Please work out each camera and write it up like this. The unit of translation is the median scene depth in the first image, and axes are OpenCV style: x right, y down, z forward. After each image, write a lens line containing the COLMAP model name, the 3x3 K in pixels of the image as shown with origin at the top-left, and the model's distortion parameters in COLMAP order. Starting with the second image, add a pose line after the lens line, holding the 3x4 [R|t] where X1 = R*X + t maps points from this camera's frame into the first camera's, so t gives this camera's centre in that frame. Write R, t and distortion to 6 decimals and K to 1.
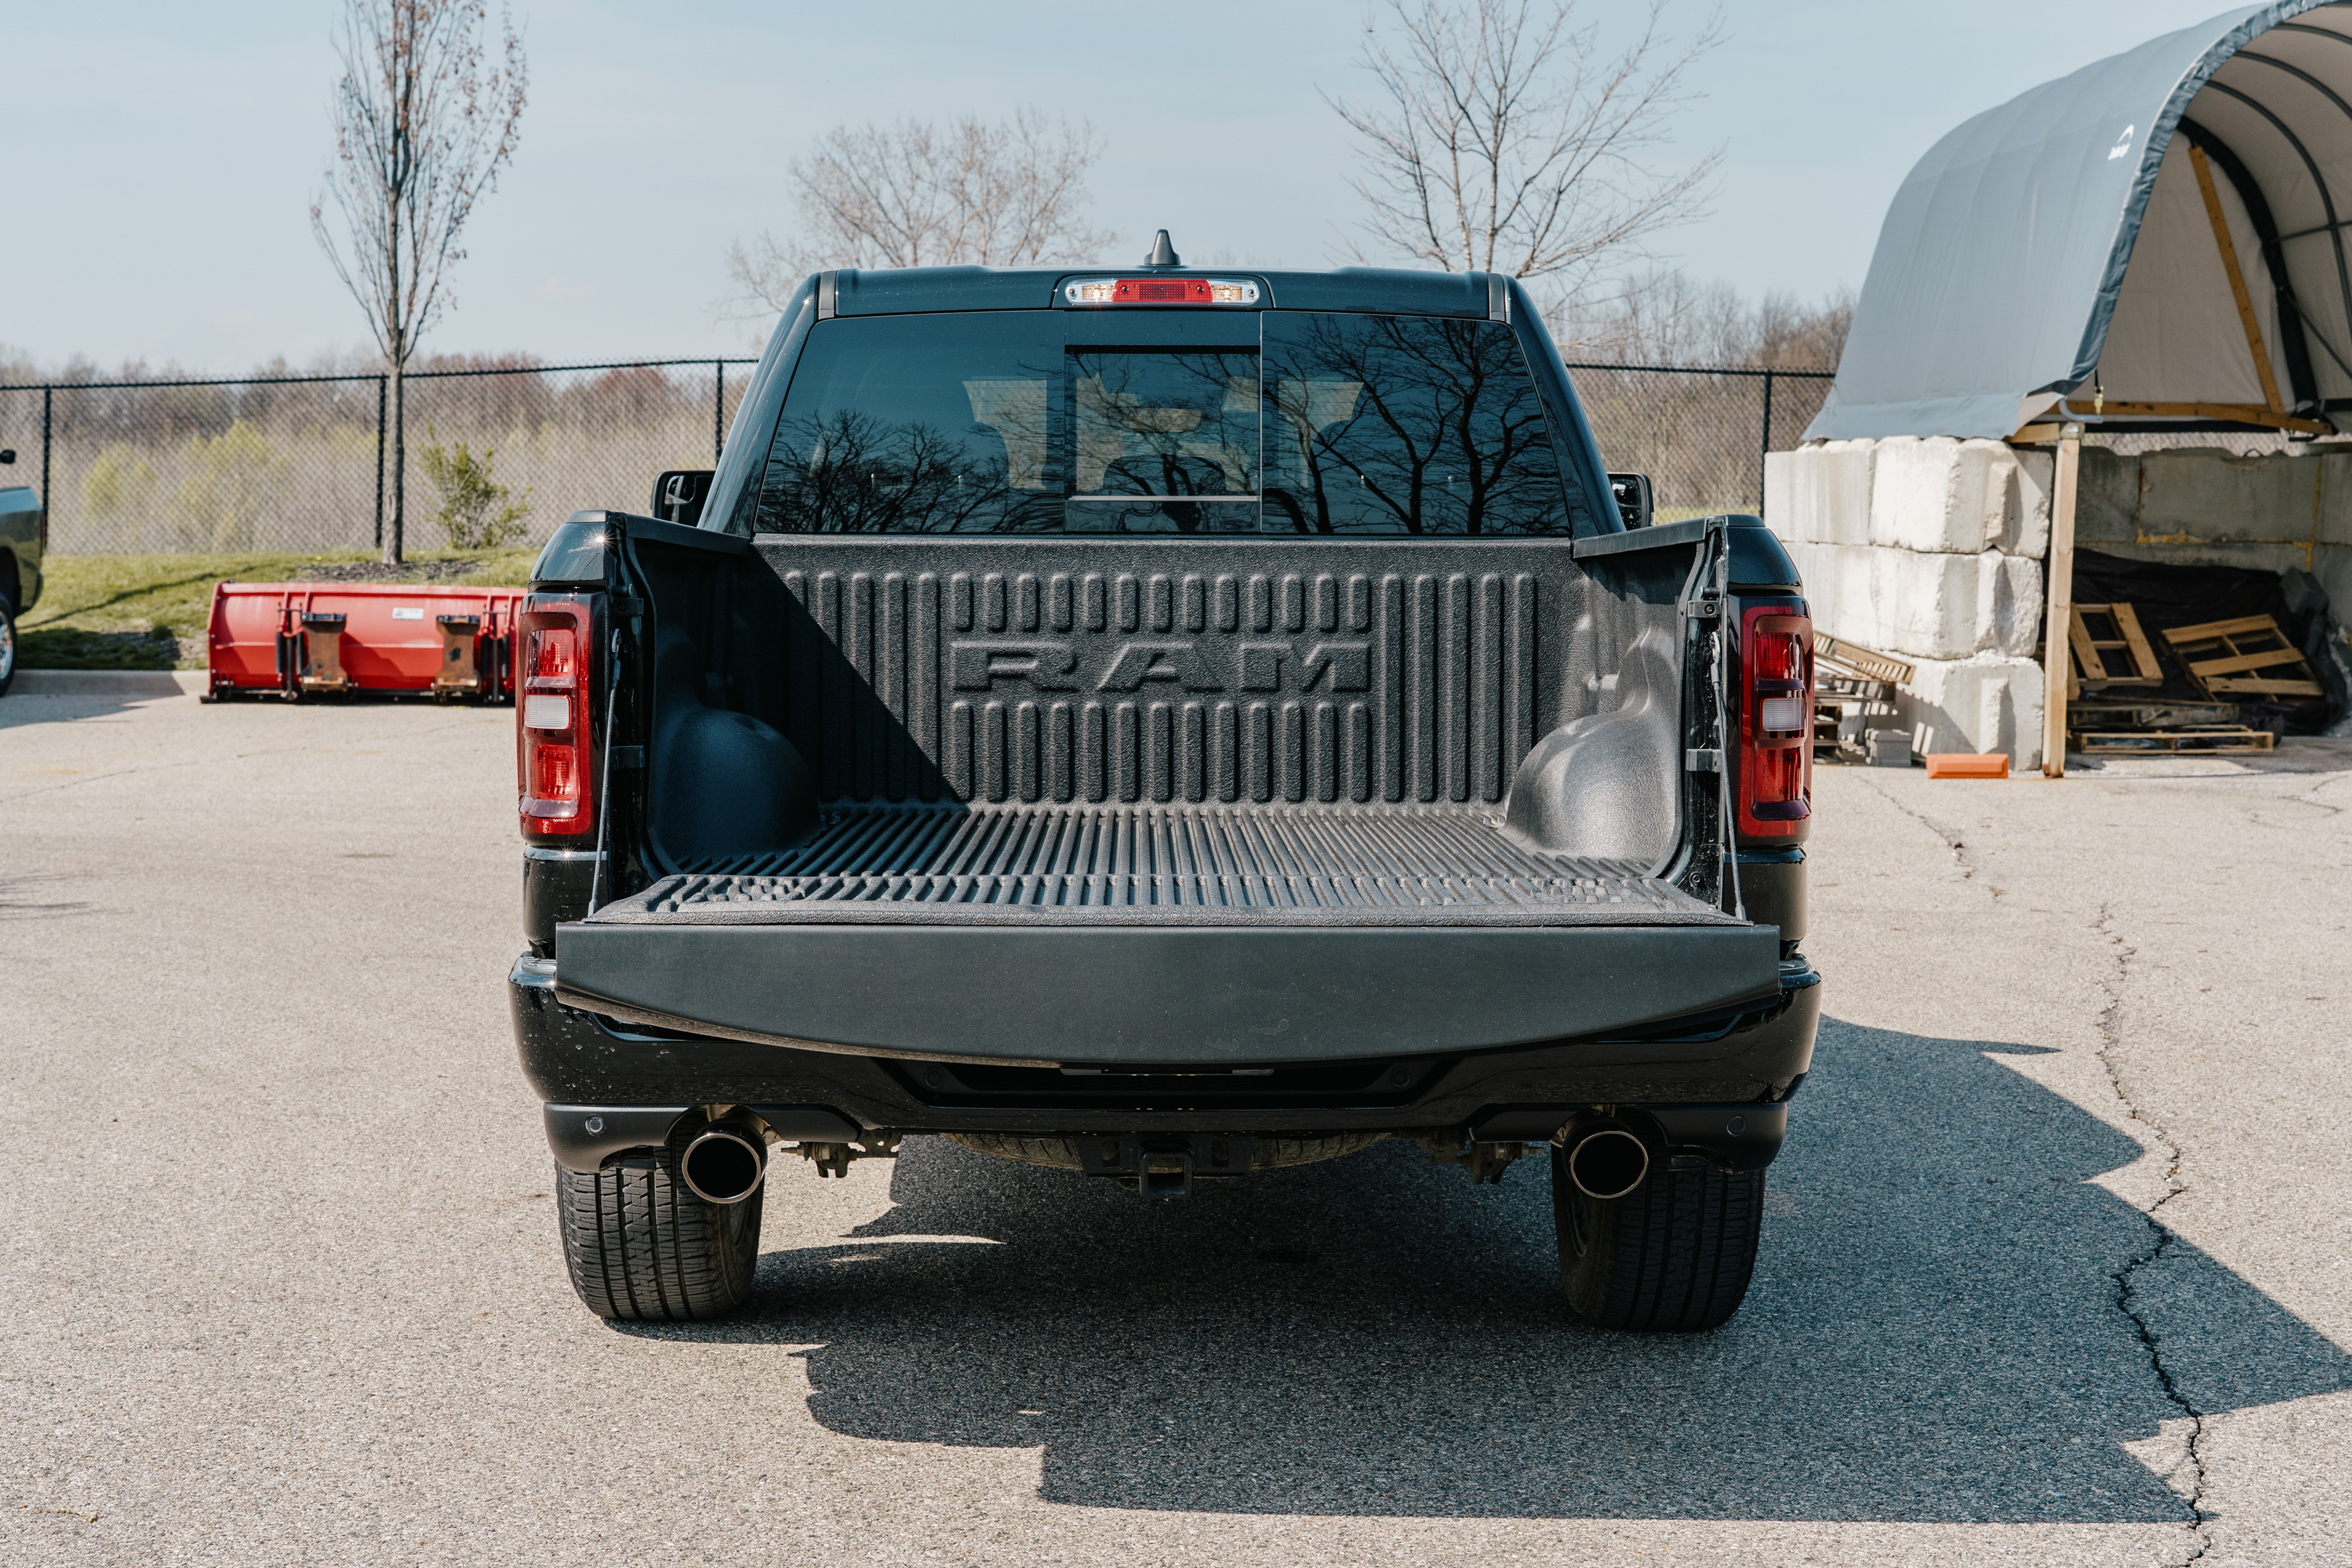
lens RADIAL K [[3581.6, 0, 1189.8], [0, 3581.6, 786.8], [0, 0, 1]] dist [0.019040, 0.000000]
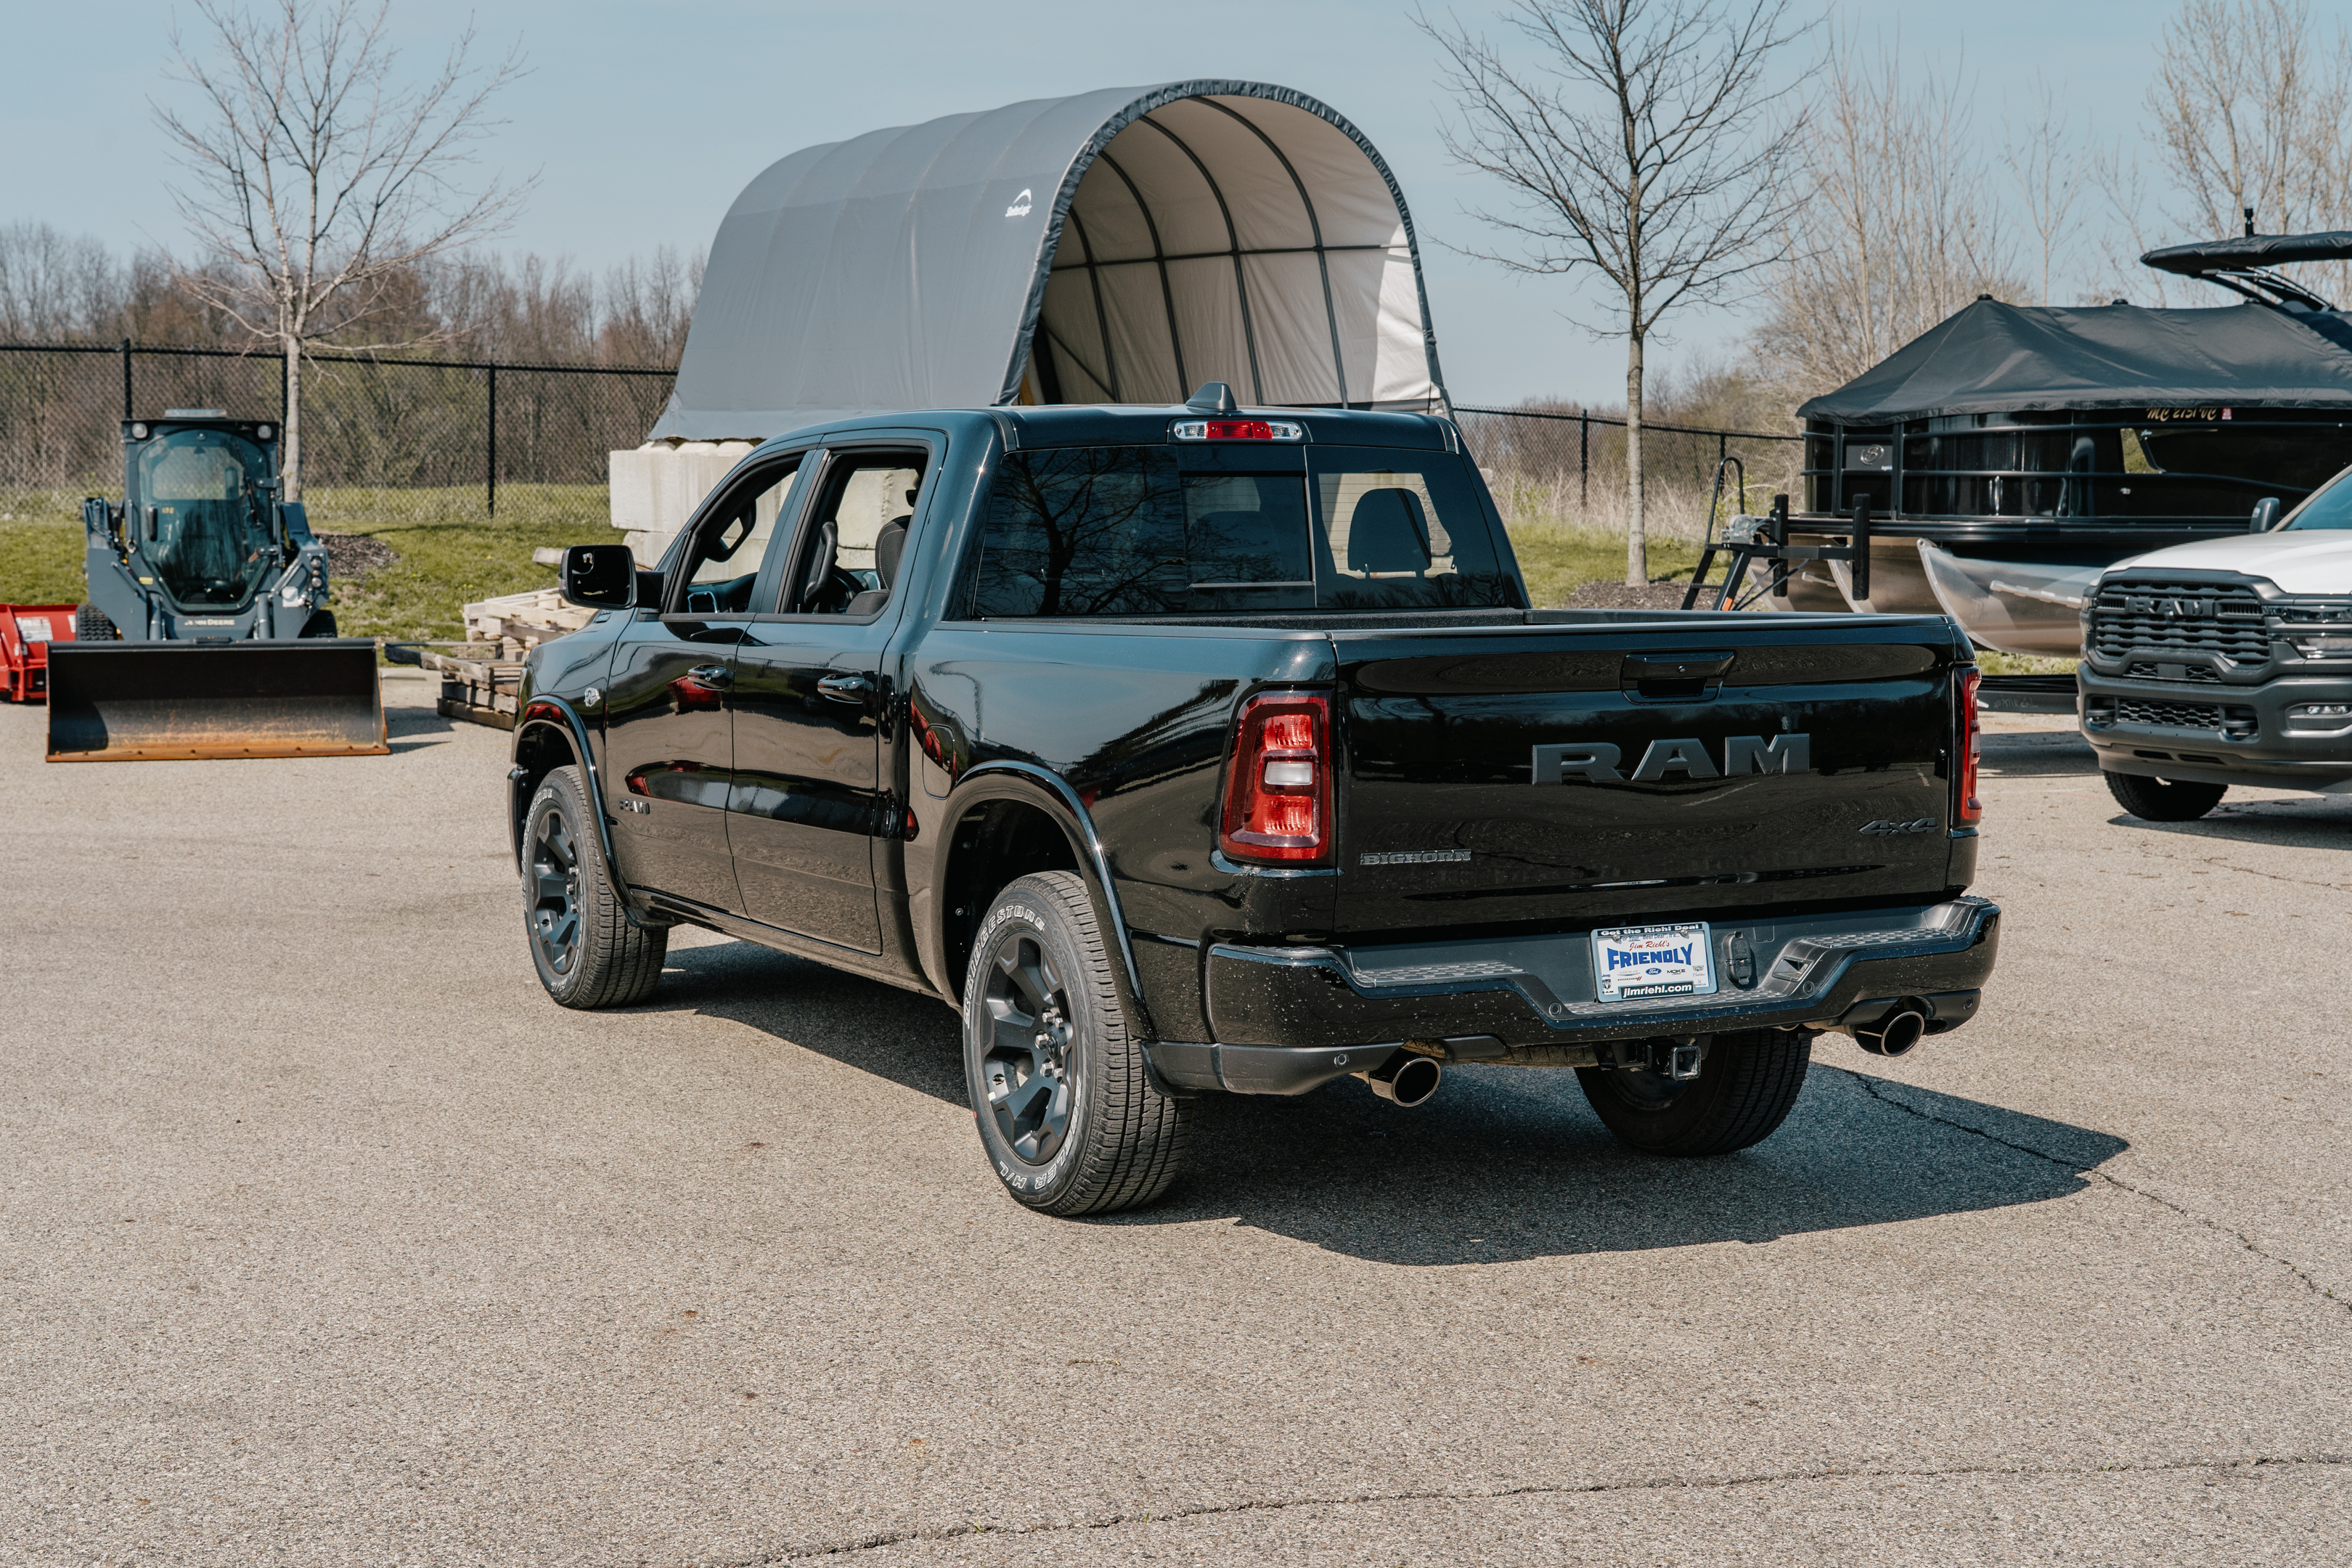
lens RADIAL K [[3420.1, 0, 1179.3], [0, 3420.1, 801.3], [0, 0, 1]] dist [0.018433, 0.000000]
pose [[0.897598, -0.045876, 0.438422, -0.195186], [0.036274, 0.998884, 0.030258, -0.012619], [-0.439321, -0.011256, 0.898260, -0.048315]]
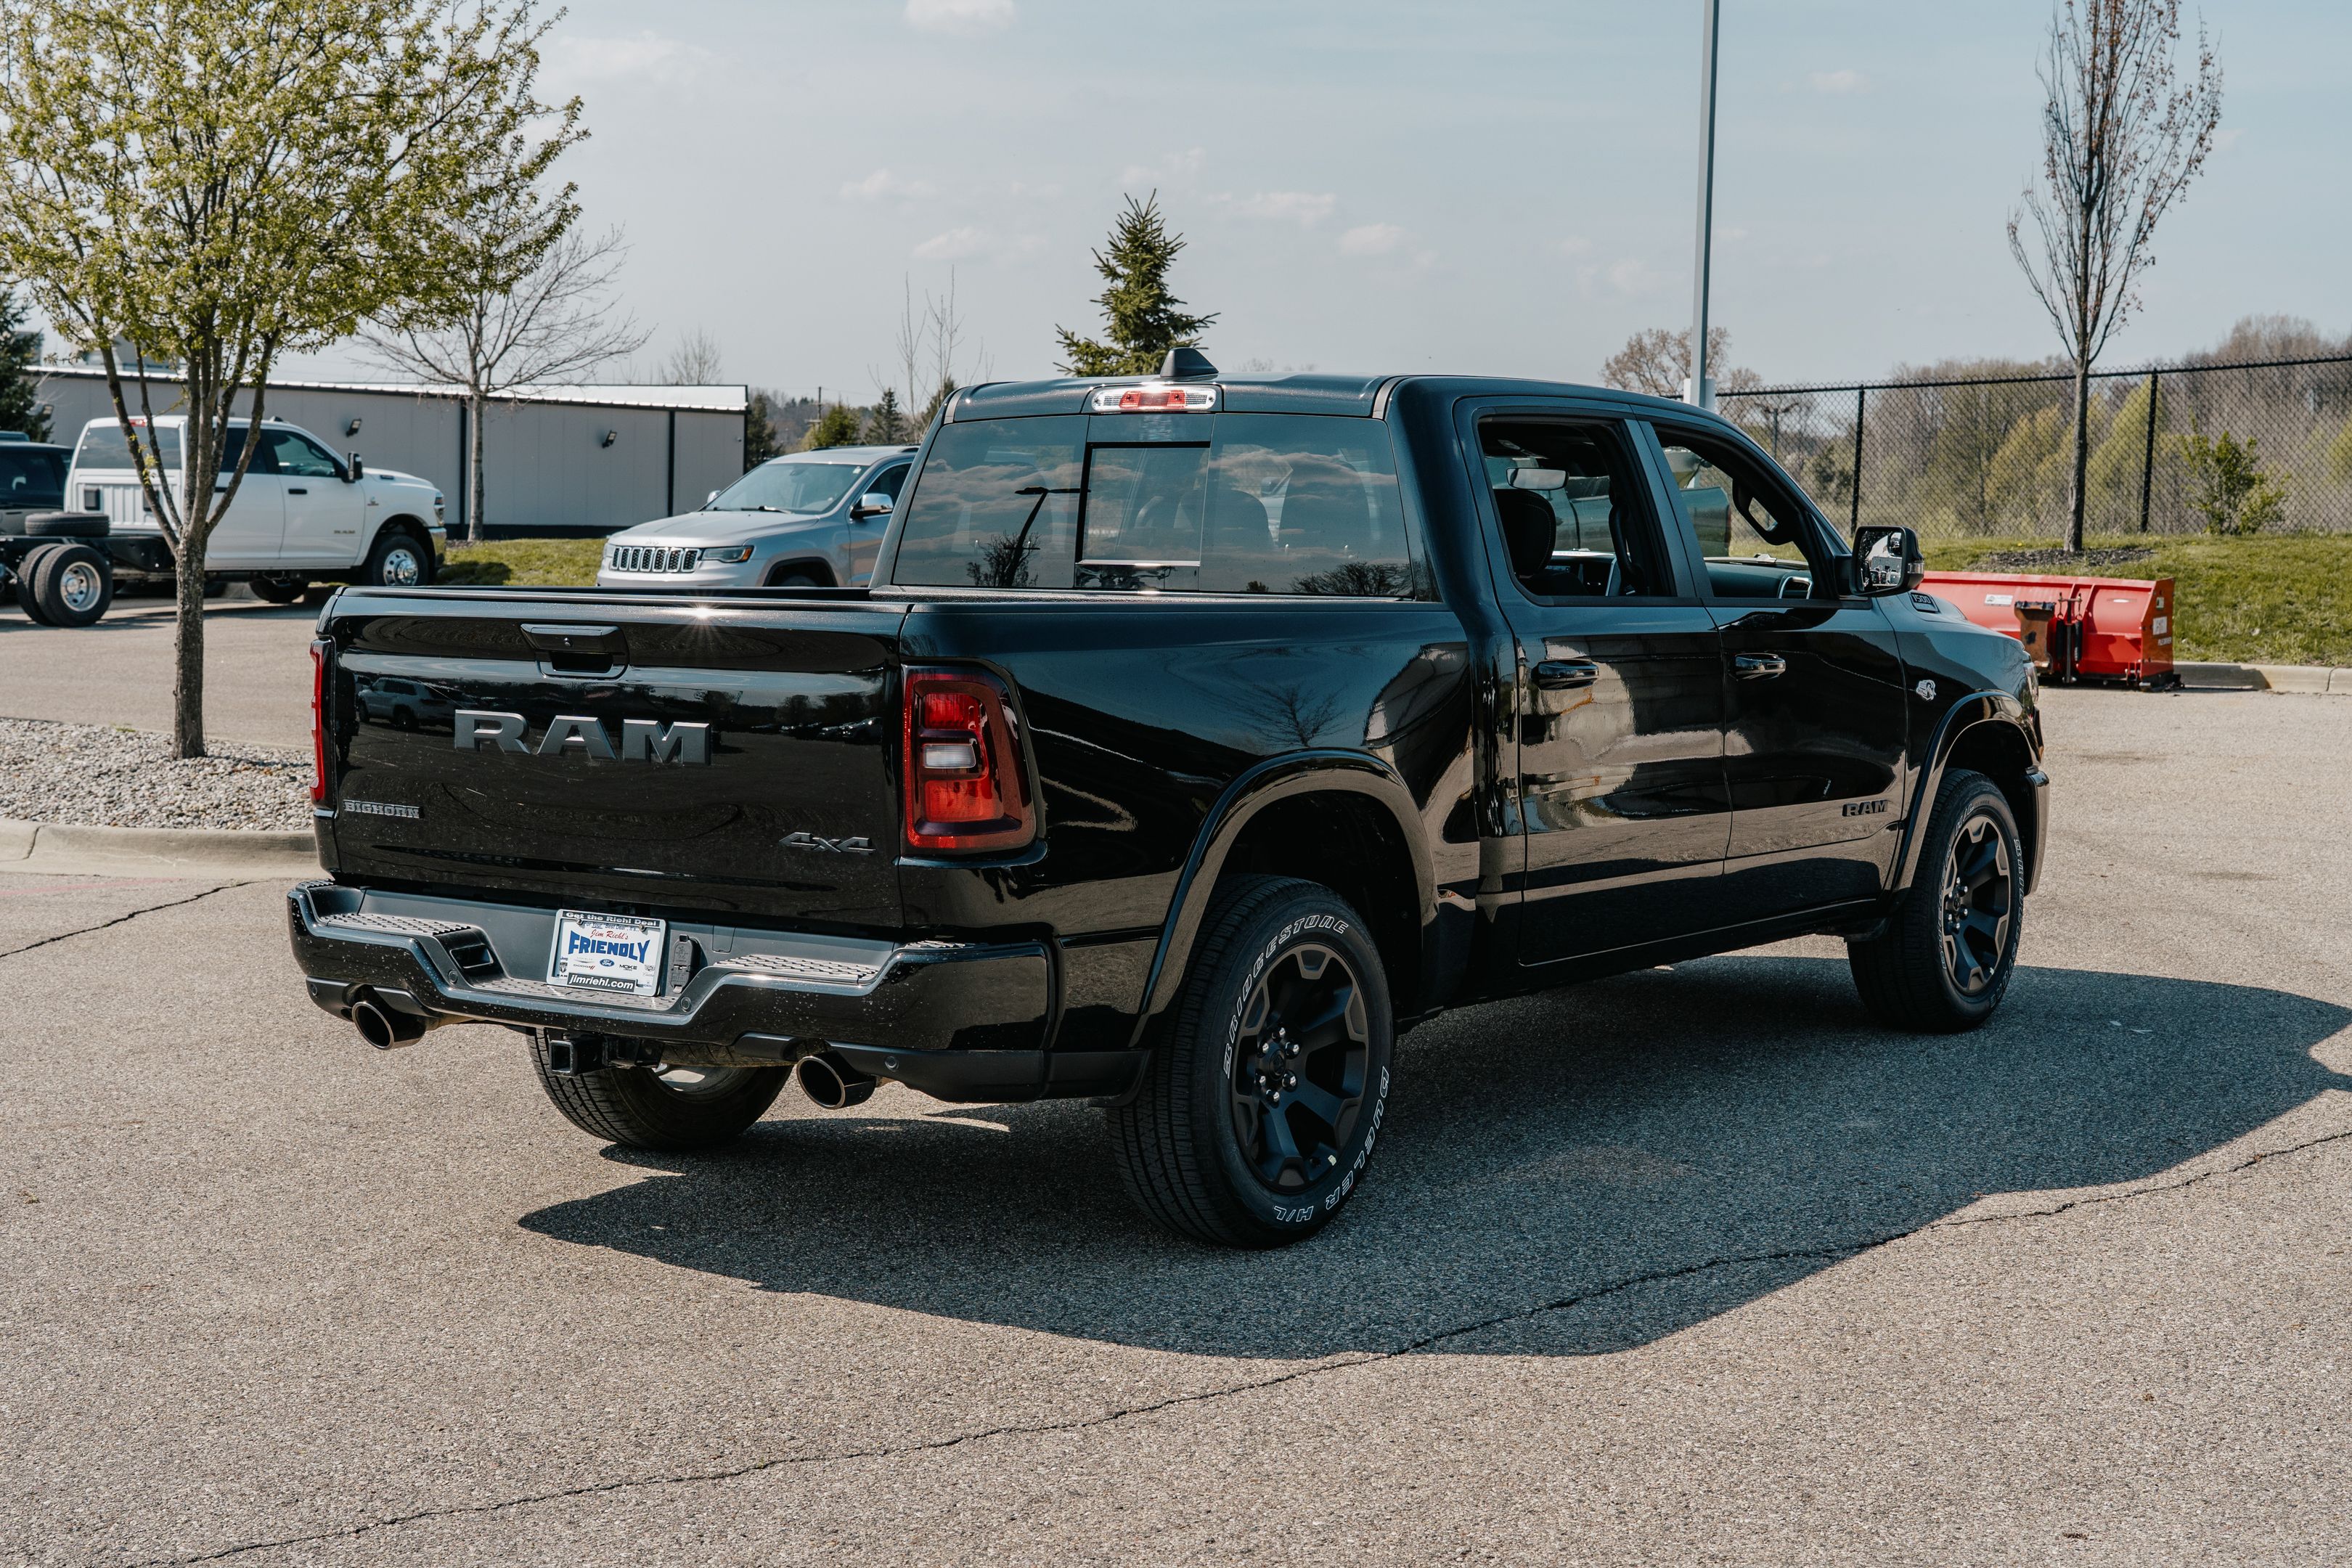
lens RADIAL K [[3420.1, 0, 1201.3], [0, 3420.1, 773.6], [0, 0, 1]] dist [0.018433, 0.000000]
pose [[0.813834, 0.048515, -0.579069, 0.233073], [-0.042742, 0.998807, 0.023610, -0.011443], [0.579524, 0.005536, 0.814937, 0.007280]]
